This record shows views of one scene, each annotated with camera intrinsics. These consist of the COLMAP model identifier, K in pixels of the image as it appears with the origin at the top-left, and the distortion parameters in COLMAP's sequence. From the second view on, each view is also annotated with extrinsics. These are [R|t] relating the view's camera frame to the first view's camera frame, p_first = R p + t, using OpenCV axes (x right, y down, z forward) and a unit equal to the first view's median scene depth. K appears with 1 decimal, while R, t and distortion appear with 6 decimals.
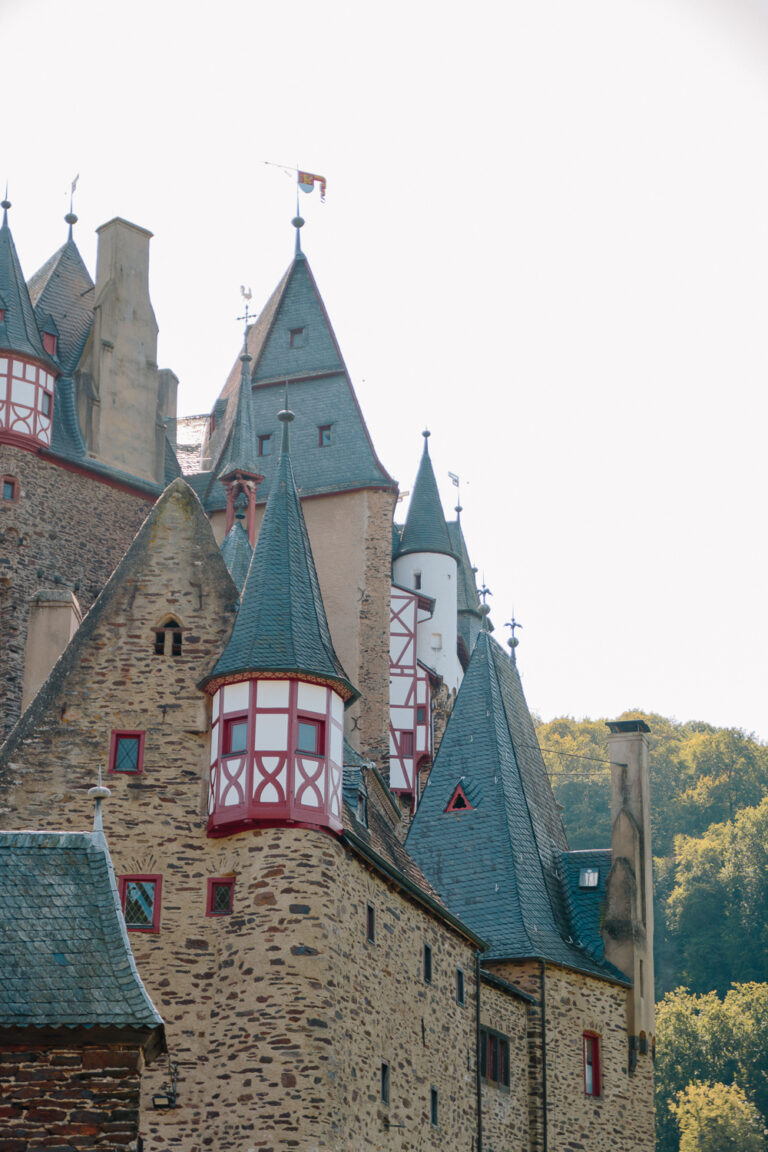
lens RADIAL K [[2476.3, 0, 384.0], [0, 2476.3, 576.0], [0, 0, 1]] dist [0.267505, 0.450533]
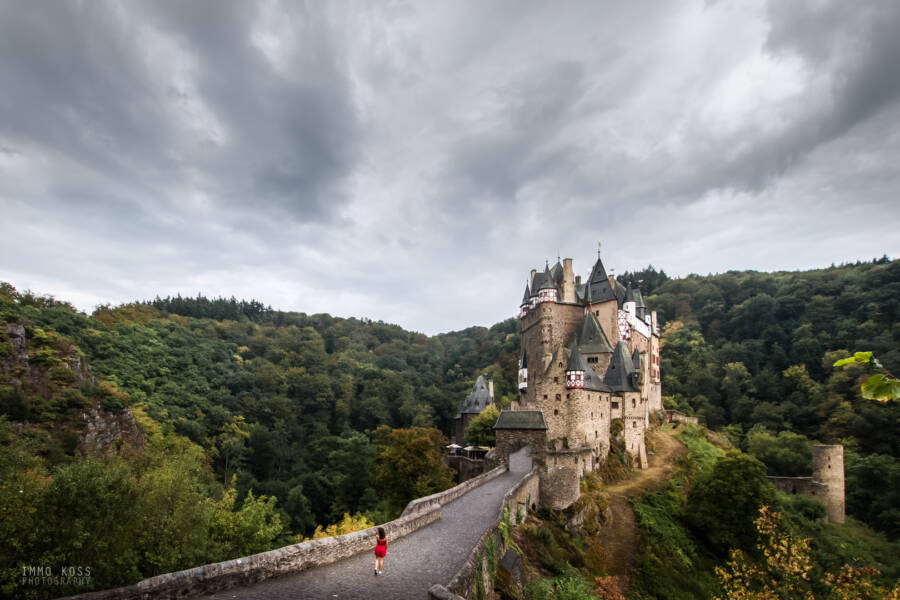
lens RADIAL K [[576.8, 0, 350.2], [0, 576.8, 415.3], [0, 0, 1]] dist [0.005170, 0.002575]
pose [[0.852117, -0.015047, -0.523135, 0.266341], [0.179407, 0.947417, 0.264979, -0.375480], [0.491640, -0.319648, 0.810010, -0.798788]]
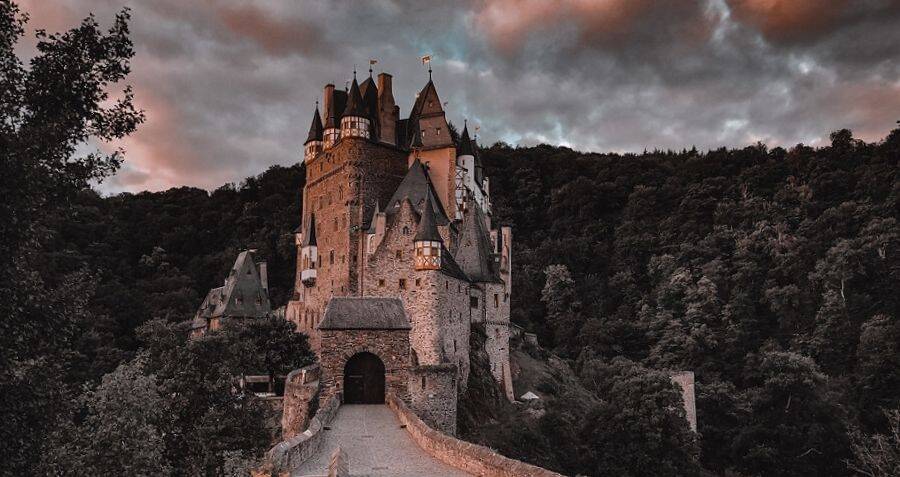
lens RADIAL K [[896.8, 0, 463.3], [0, 896.8, 298.4], [0, 0, 1]] dist [0.221867, -0.003433]
pose [[0.999911, -0.010807, -0.007860, 0.035131], [0.012508, 0.963928, 0.265869, -0.269679], [0.004704, -0.265944, 0.963977, -0.656604]]
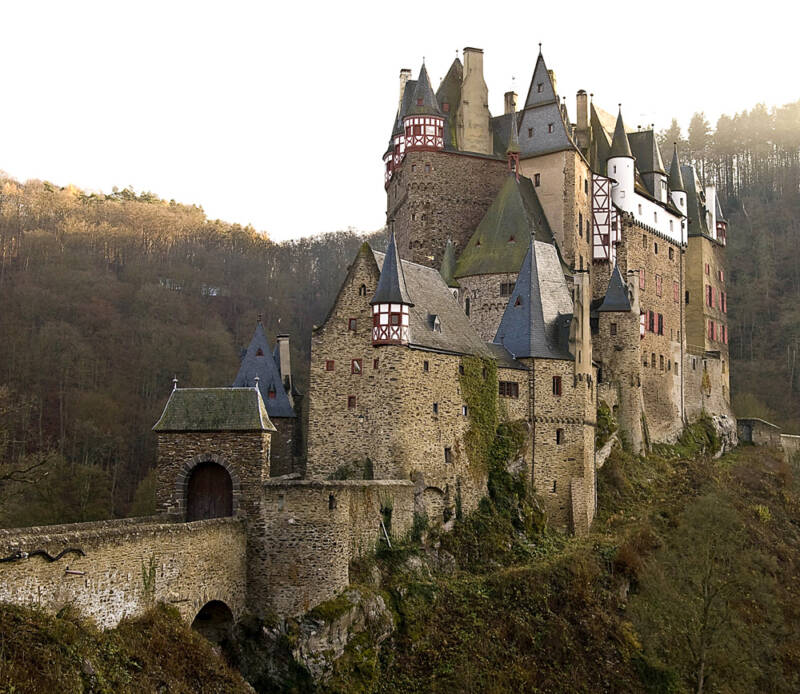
lens RADIAL K [[1621.9, 0, 618.0], [0, 1621.9, 347.8], [0, 0, 1]] dist [-0.205811, 0.108527]
pose [[0.958462, -0.039833, -0.282427, 0.749281], [0.108320, 0.966848, 0.231239, -0.320056], [0.263853, -0.252226, 0.931002, -0.876128]]
